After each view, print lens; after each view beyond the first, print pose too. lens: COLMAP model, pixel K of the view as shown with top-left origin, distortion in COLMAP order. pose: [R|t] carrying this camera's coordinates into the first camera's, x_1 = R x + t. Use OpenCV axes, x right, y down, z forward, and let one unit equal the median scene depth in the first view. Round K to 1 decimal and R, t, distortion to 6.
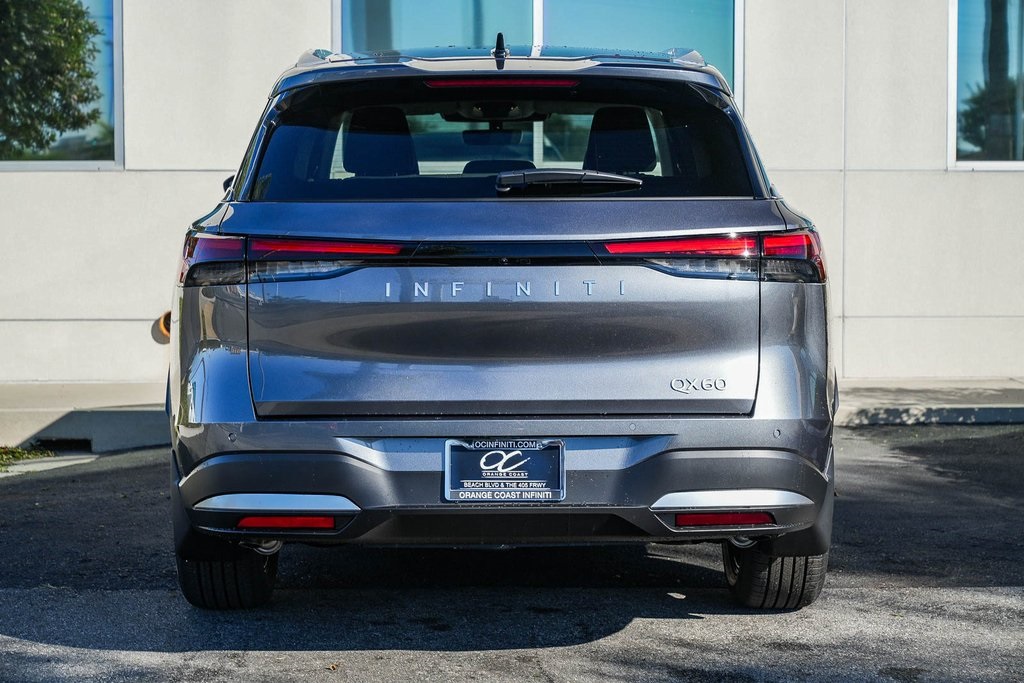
lens RADIAL K [[2012.1, 0, 516.2], [0, 2012.1, 335.9], [0, 0, 1]] dist [0.056546, 0.000000]
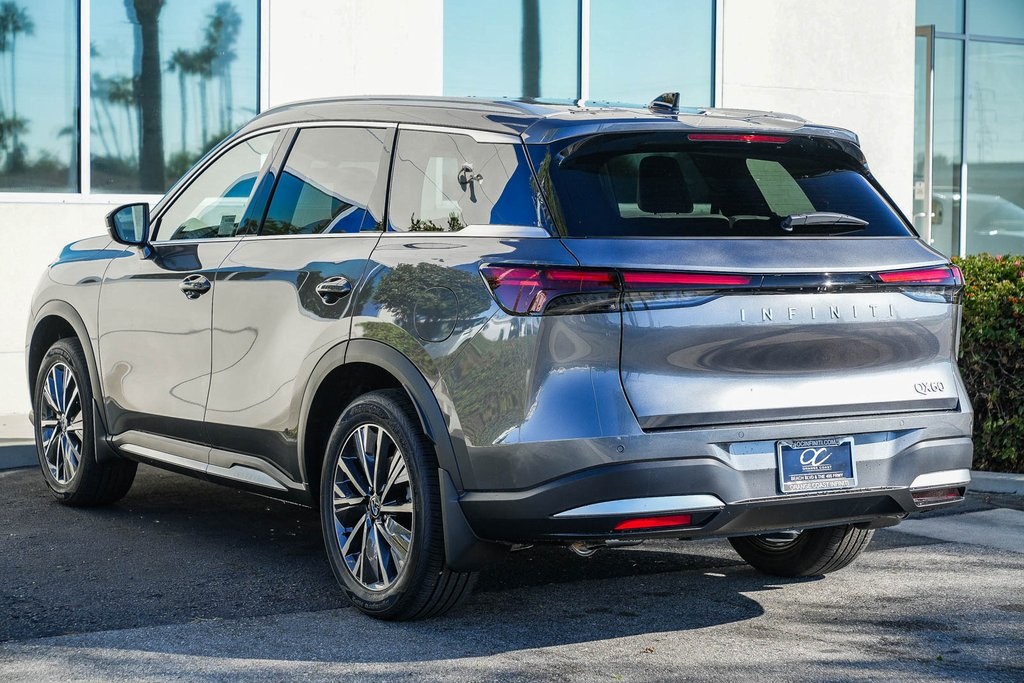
lens RADIAL K [[2012.1, 0, 515.0], [0, 2012.1, 342.7], [0, 0, 1]] dist [0.056546, 0.000000]
pose [[0.837684, -0.023669, 0.545642, -0.805369], [0.031445, 0.999493, -0.004918, -0.005216], [-0.545249, 0.021277, 0.838004, 0.094739]]
